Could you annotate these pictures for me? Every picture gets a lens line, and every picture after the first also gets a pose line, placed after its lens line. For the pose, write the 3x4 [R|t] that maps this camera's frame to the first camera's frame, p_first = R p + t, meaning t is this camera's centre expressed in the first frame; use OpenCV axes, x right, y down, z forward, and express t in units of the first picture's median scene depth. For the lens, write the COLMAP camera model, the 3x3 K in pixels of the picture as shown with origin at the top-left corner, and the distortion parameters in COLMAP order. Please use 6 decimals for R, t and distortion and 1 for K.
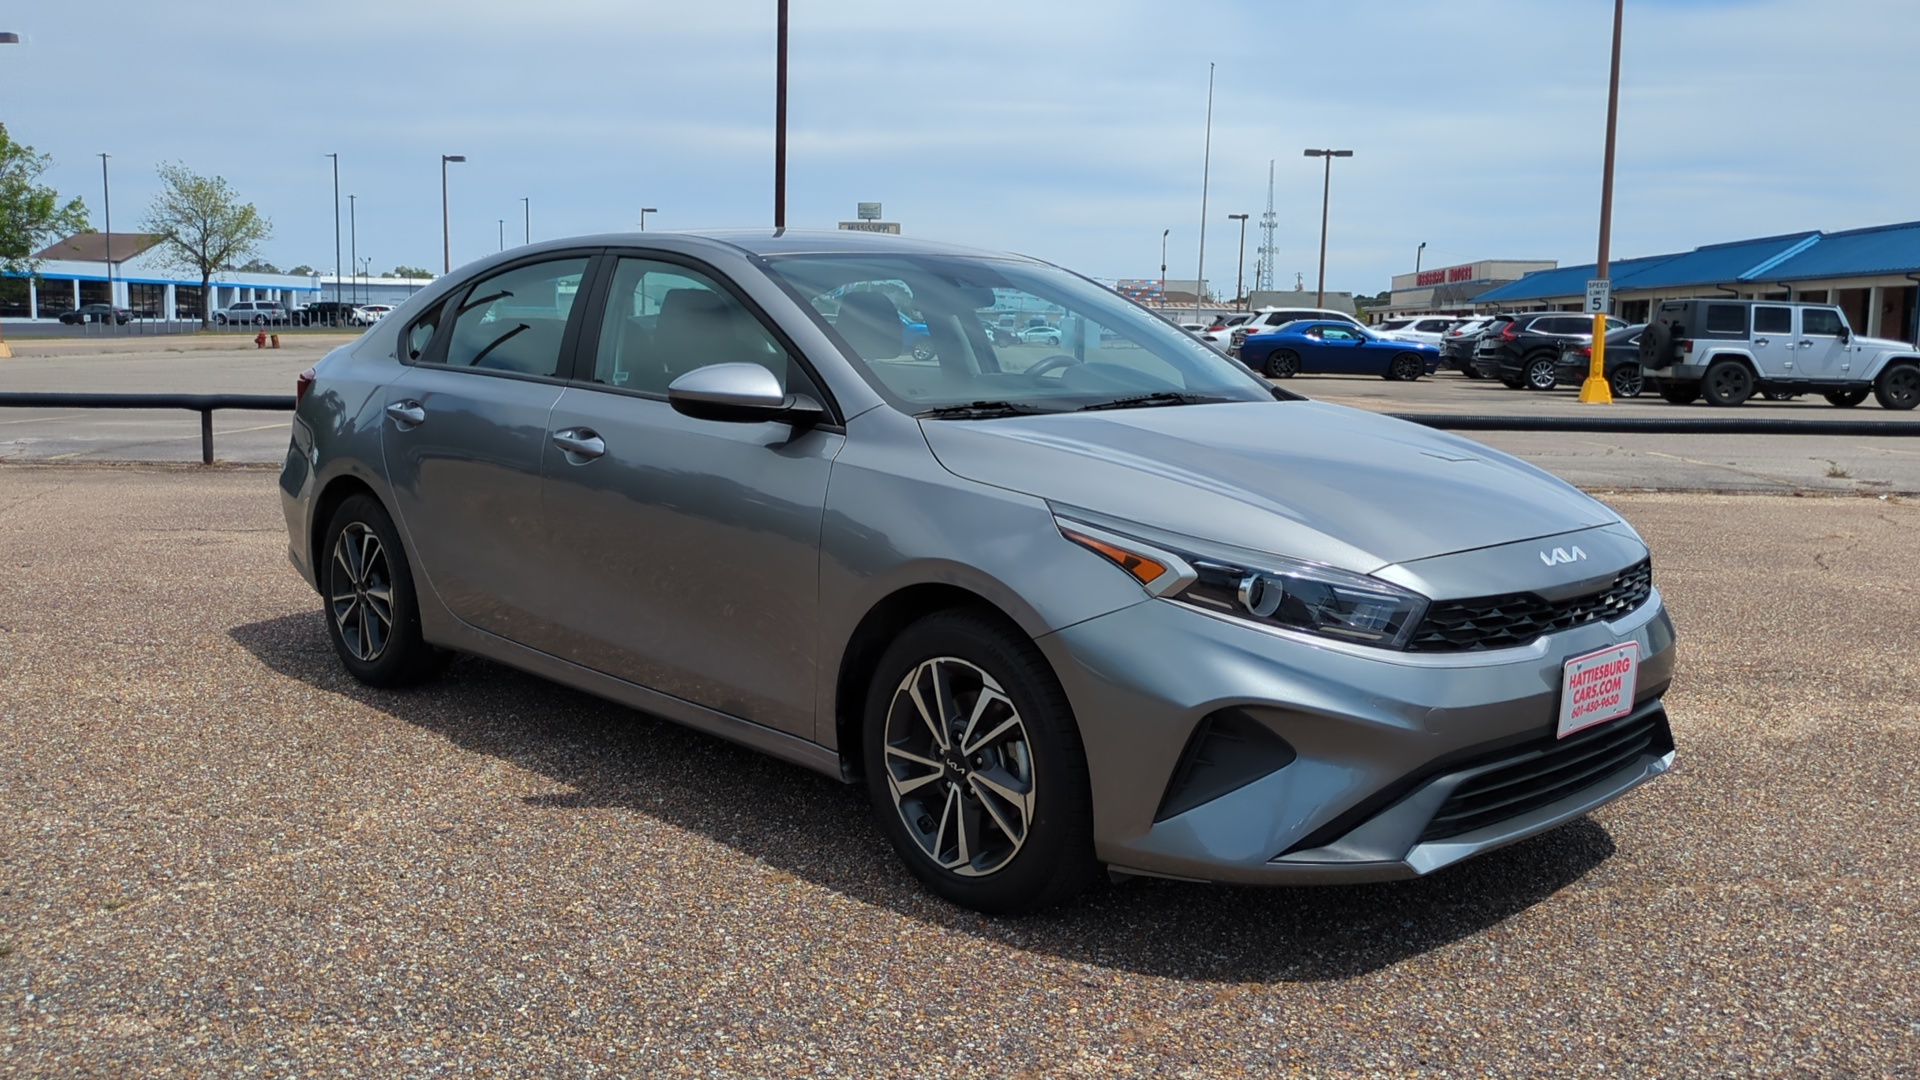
lens RADIAL K [[1661.9, 0, 964.1], [0, 1661.9, 531.6], [0, 0, 1]] dist [0.040480, -0.046301]
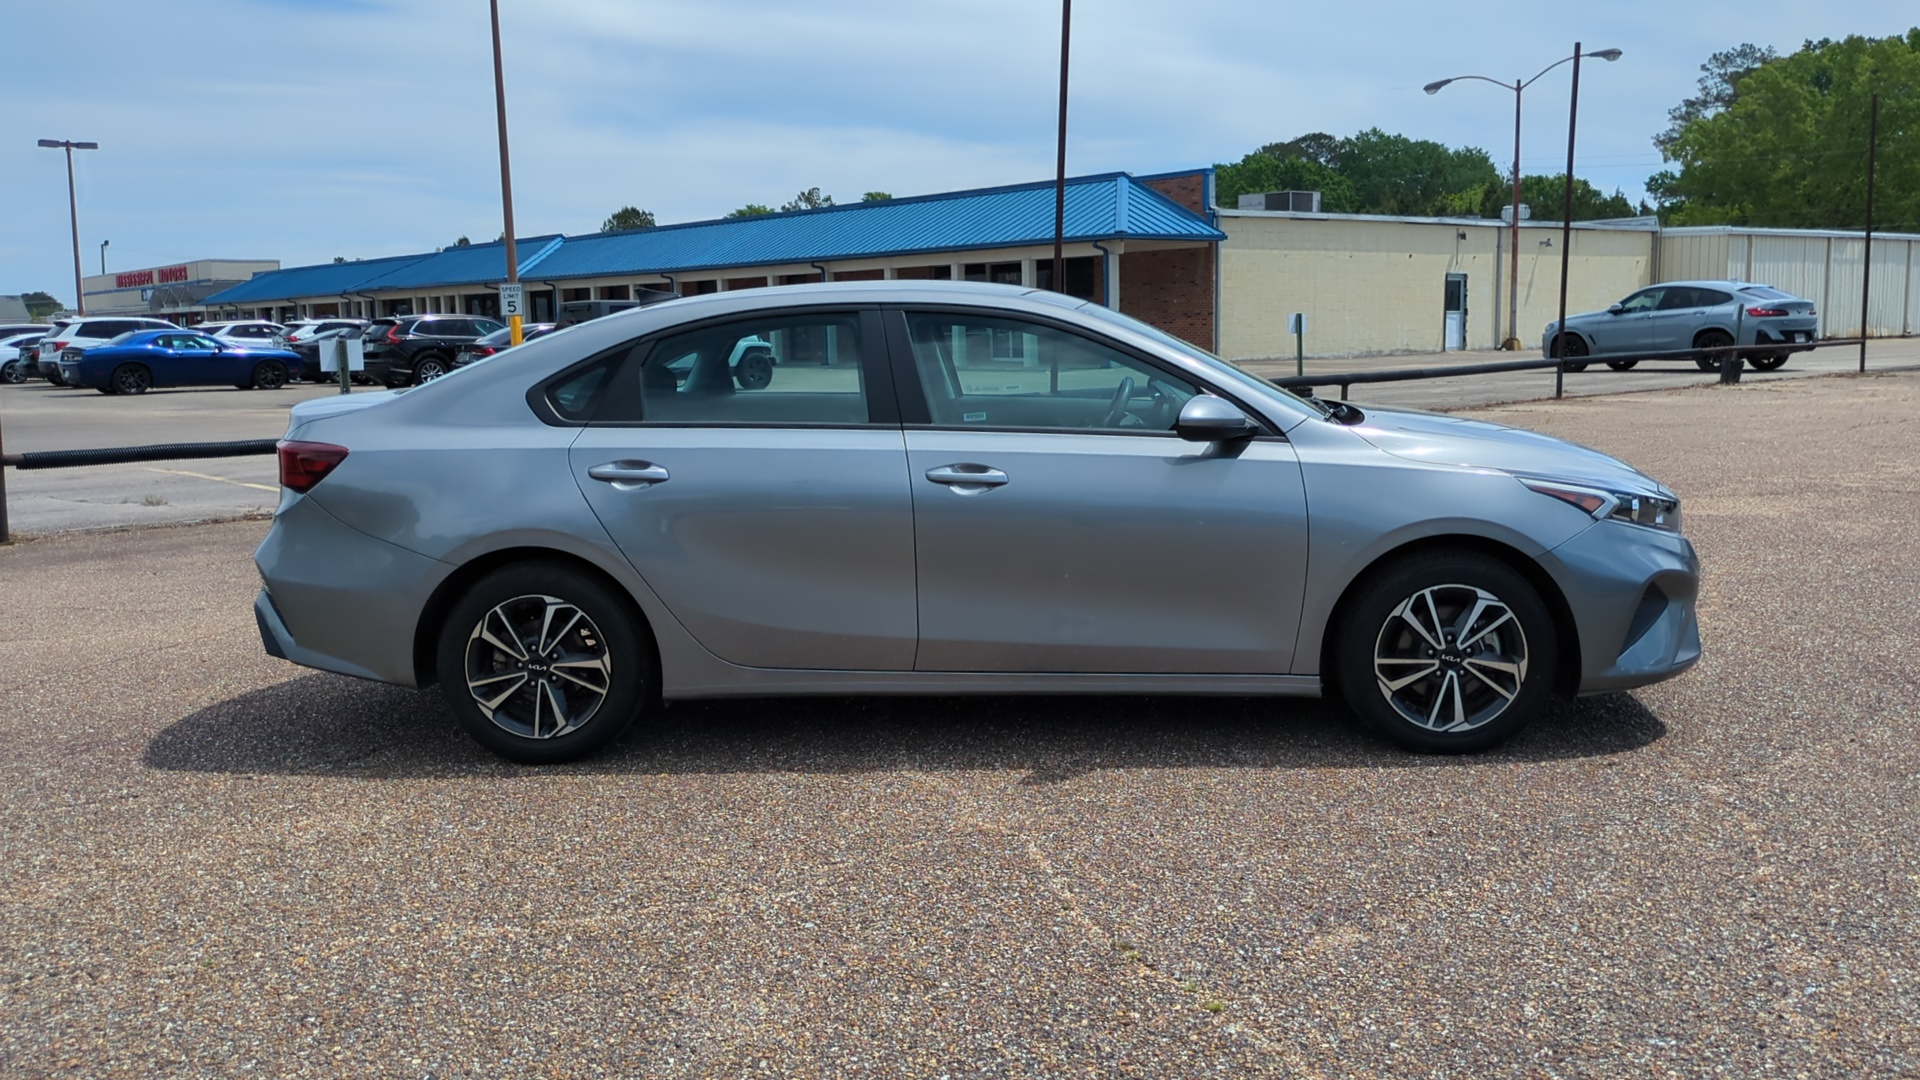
lens RADIAL K [[1661.9, 0, 956.7], [0, 1661.9, 552.8], [0, 0, 1]] dist [0.040480, -0.046301]
pose [[0.721605, -0.128322, 0.680309, -1.082661], [0.118423, 0.991068, 0.061326, -0.076442], [-0.682102, 0.036311, 0.730355, 0.185333]]
